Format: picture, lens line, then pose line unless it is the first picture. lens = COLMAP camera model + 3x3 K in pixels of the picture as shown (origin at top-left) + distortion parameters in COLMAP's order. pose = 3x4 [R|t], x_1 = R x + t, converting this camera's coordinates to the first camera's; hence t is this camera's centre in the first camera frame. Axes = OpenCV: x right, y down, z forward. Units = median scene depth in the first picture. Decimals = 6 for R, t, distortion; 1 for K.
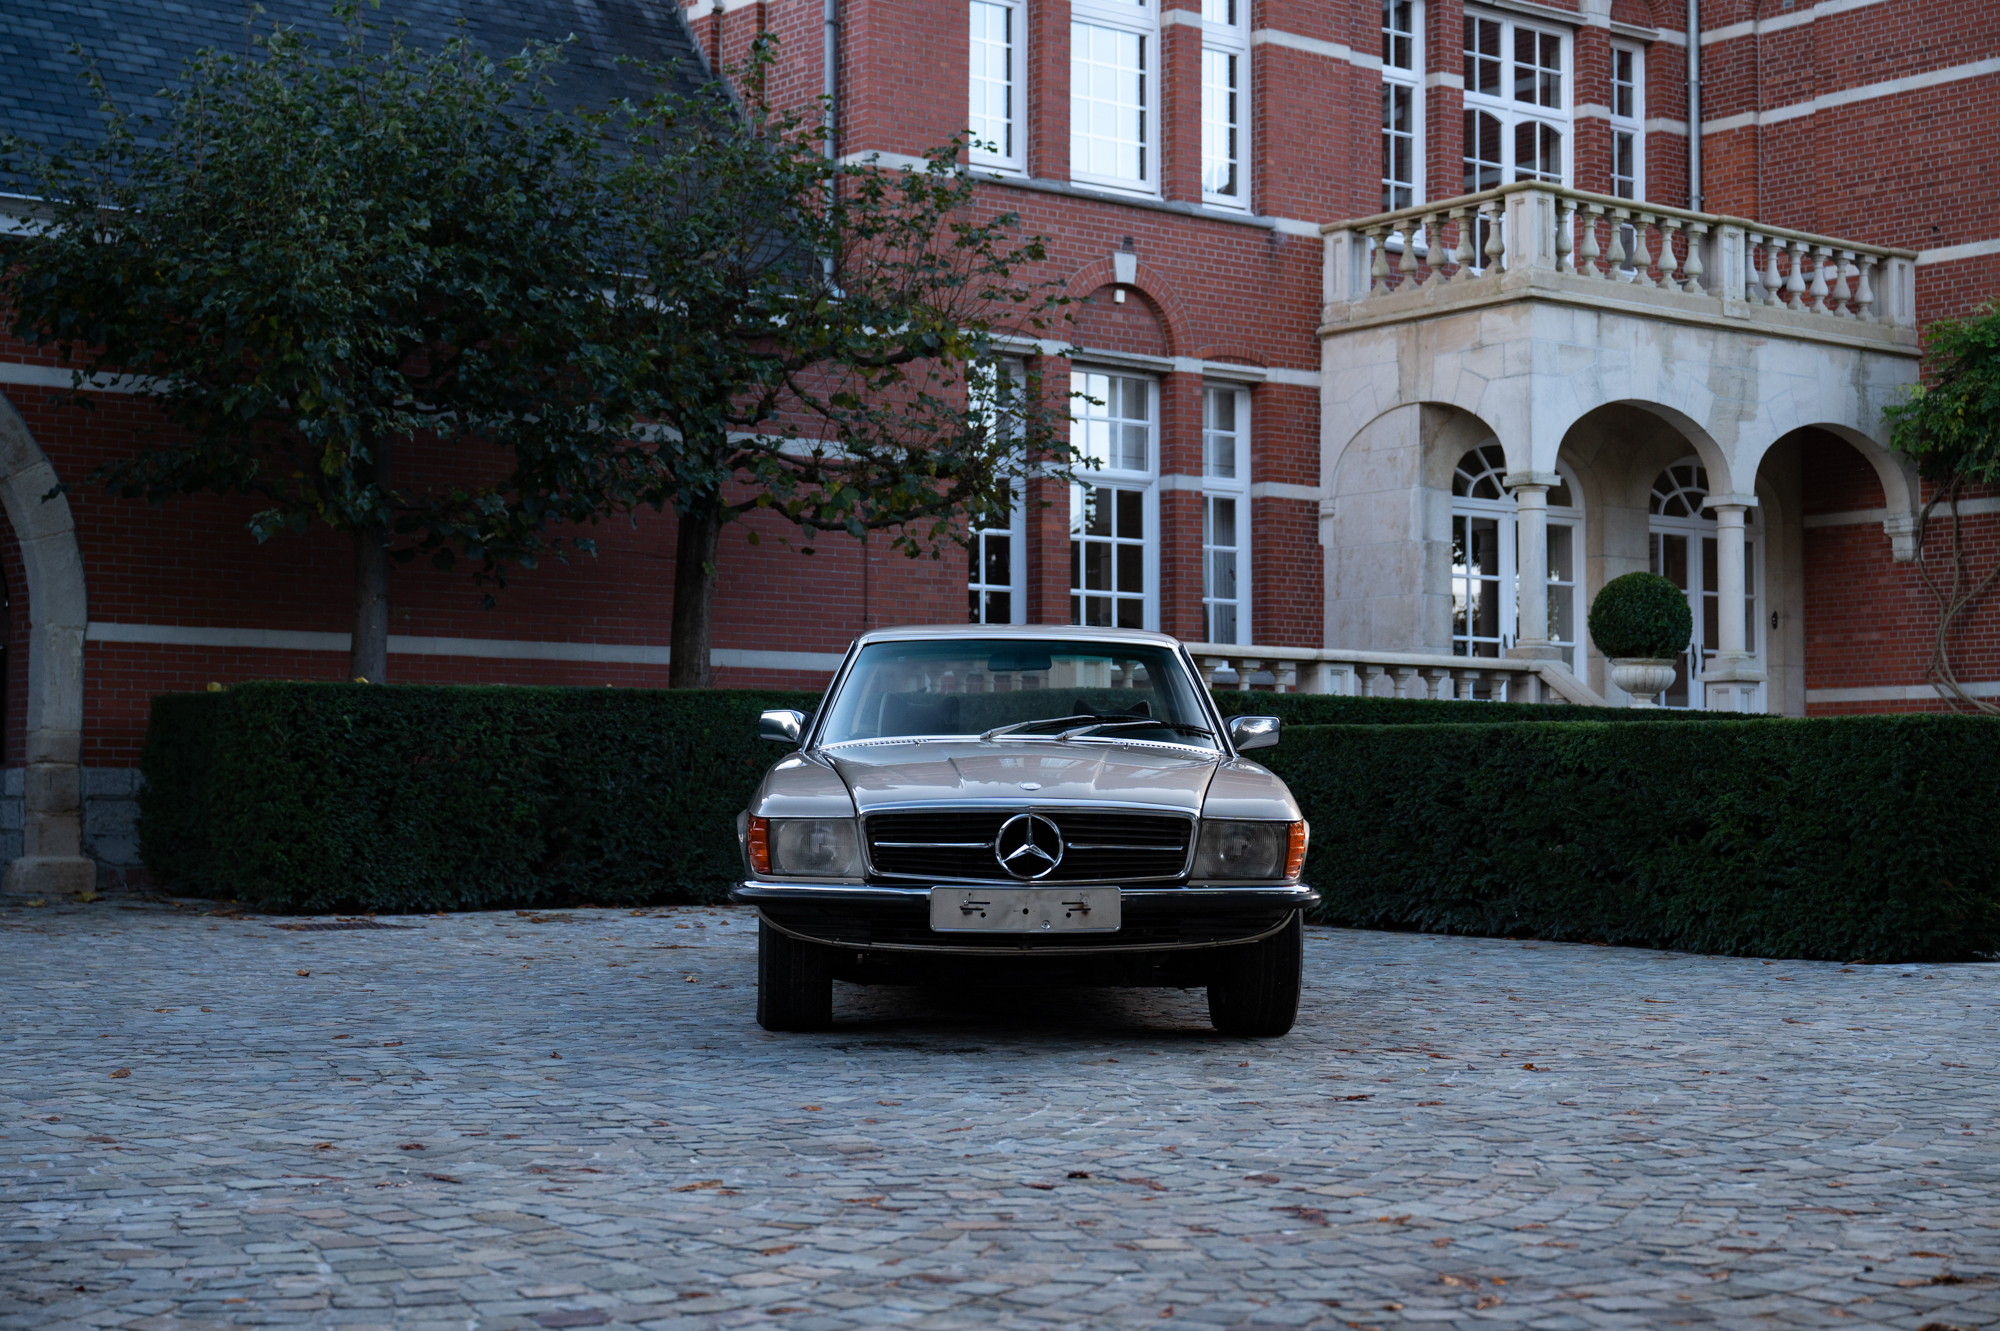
lens RADIAL K [[3055.4, 0, 978.9], [0, 3055.4, 635.9], [0, 0, 1]] dist [-0.008484, 0.000000]
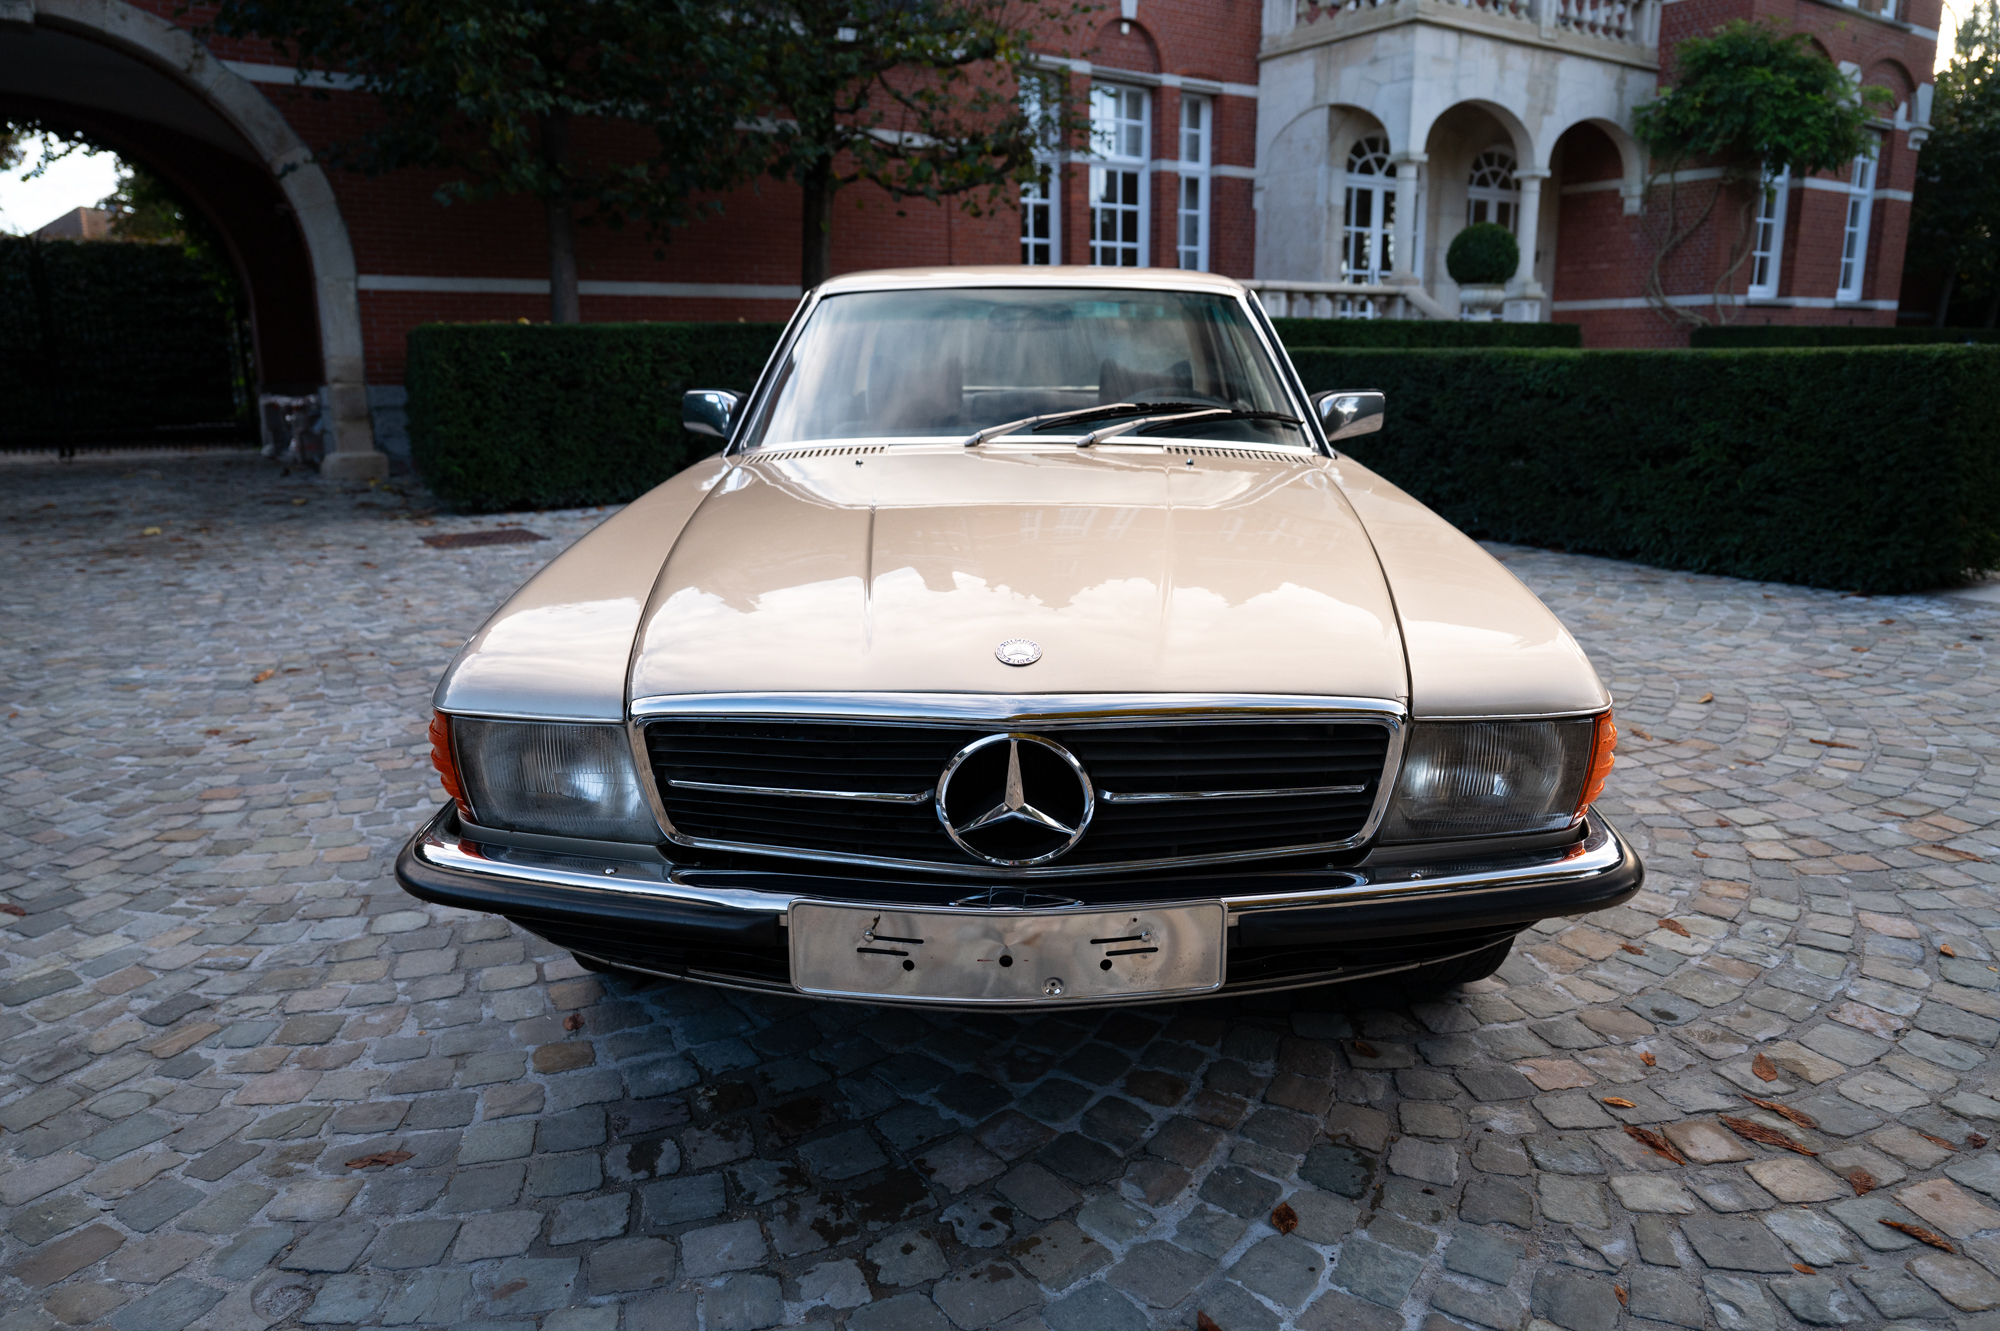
lens RADIAL K [[1335.6, 0, 1004.7], [0, 1335.6, 665.5], [0, 0, 1]] dist [-0.002909, 0.004933]
pose [[0.999466, -0.005668, -0.032171, 0.007833], [0.014509, 0.959382, 0.281737, -0.000899], [0.029268, -0.282053, 0.958952, 0.304959]]
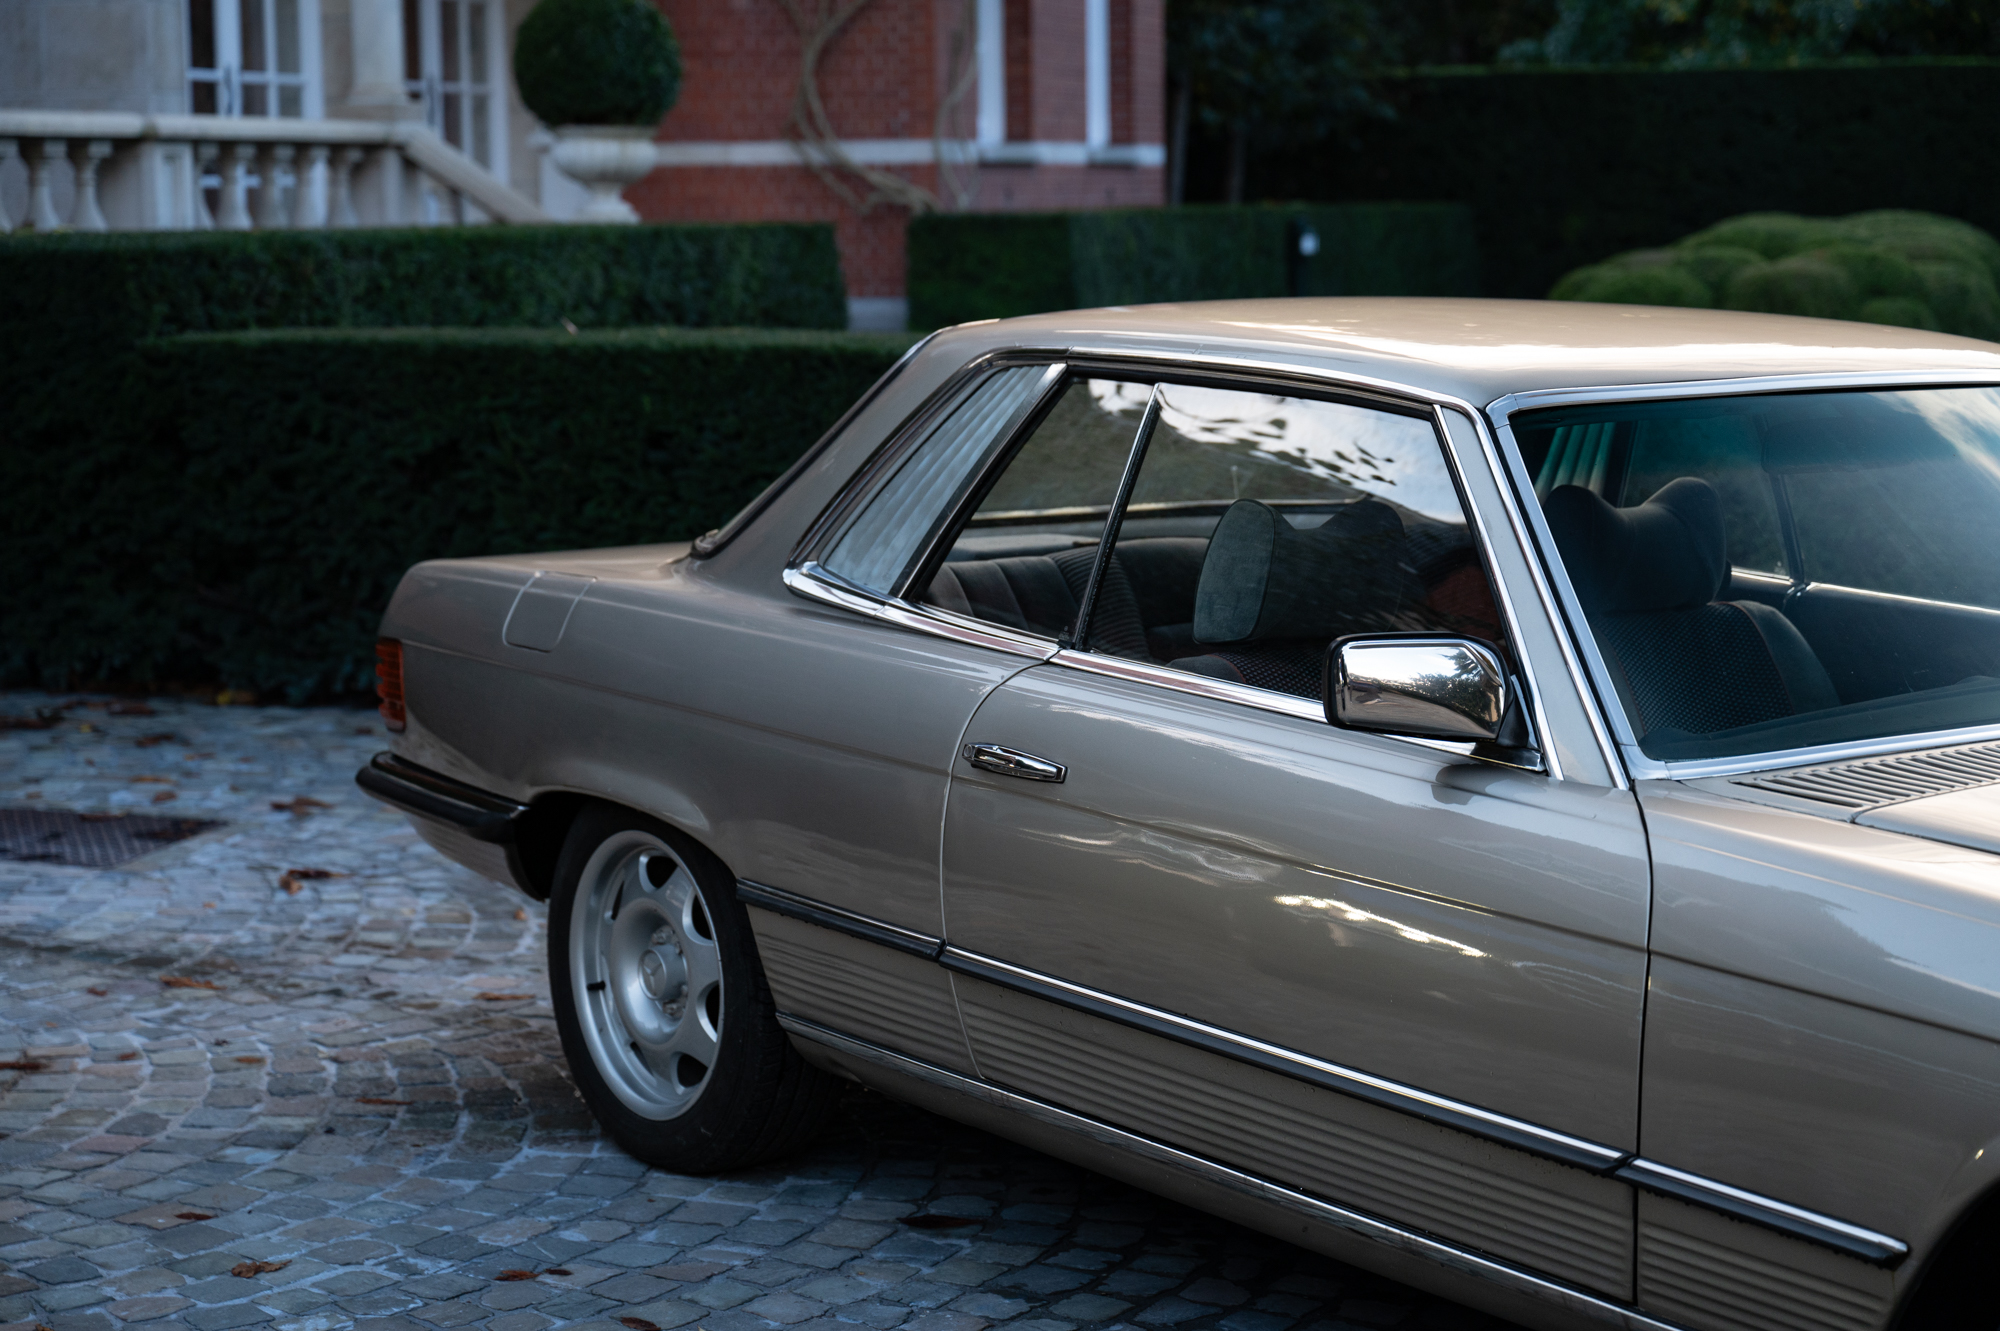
lens RADIAL K [[3832.6, 0, 947.8], [0, 3832.6, 705.1], [0, 0, 1]] dist [-0.005724, 0.000000]
pose [[0.814239, -0.085783, 0.574157, -0.156243], [-0.026423, 0.982521, 0.184267, -0.019856], [-0.579929, -0.165208, 0.797740, 0.317409]]
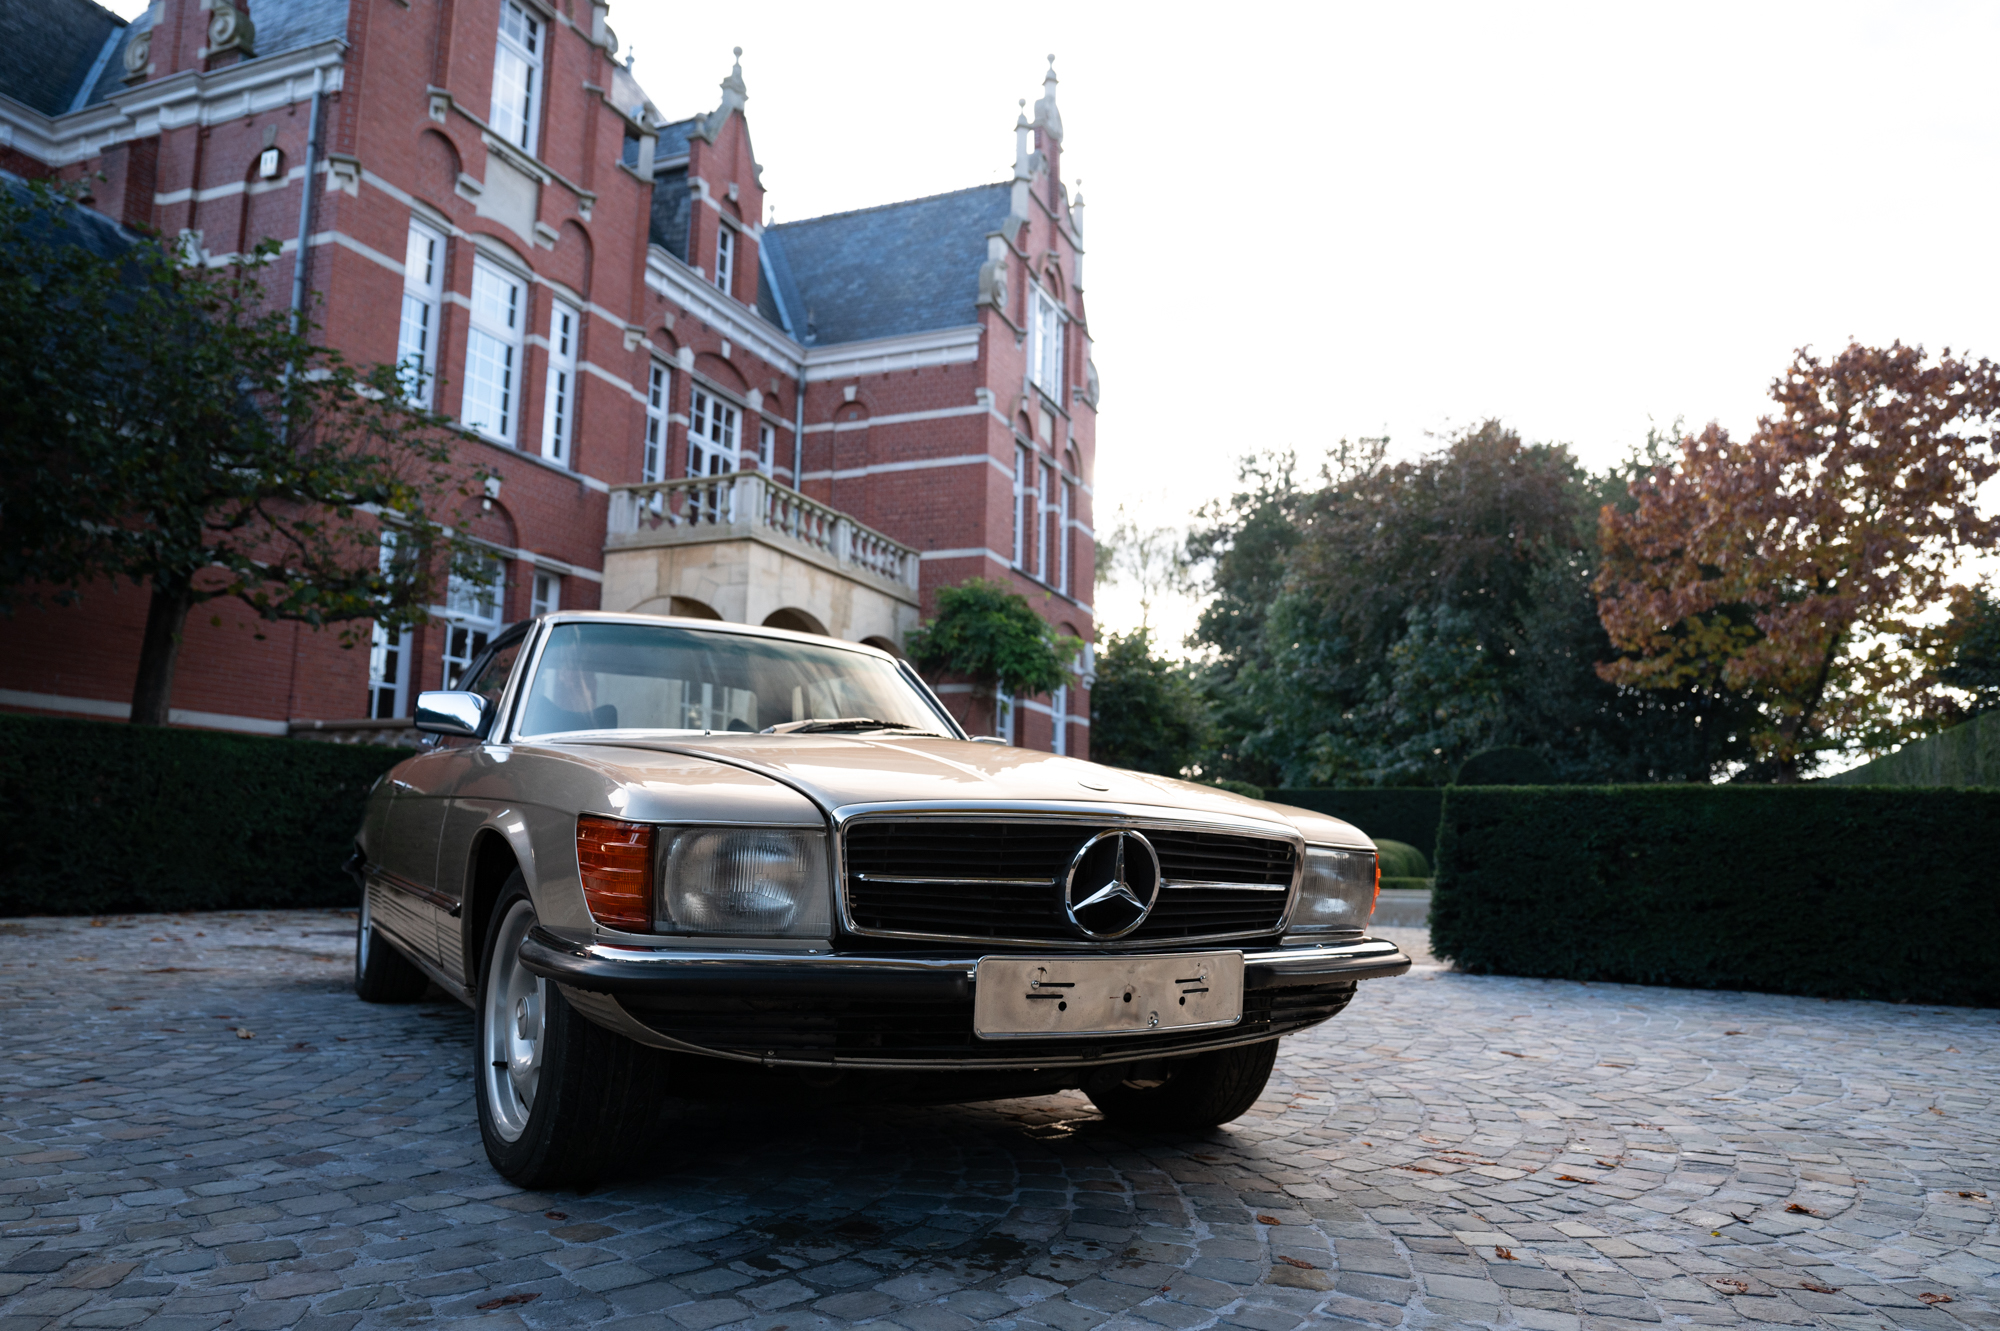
lens RADIAL K [[1335.6, 0, 1002.5], [0, 1335.6, 668.7], [0, 0, 1]] dist [-0.002909, 0.004933]
pose [[0.868010, 0.086362, 0.488979, -0.049487], [-0.048145, 0.994757, -0.090225, 0.019052], [-0.494208, 0.054775, 0.867617, 0.288775]]
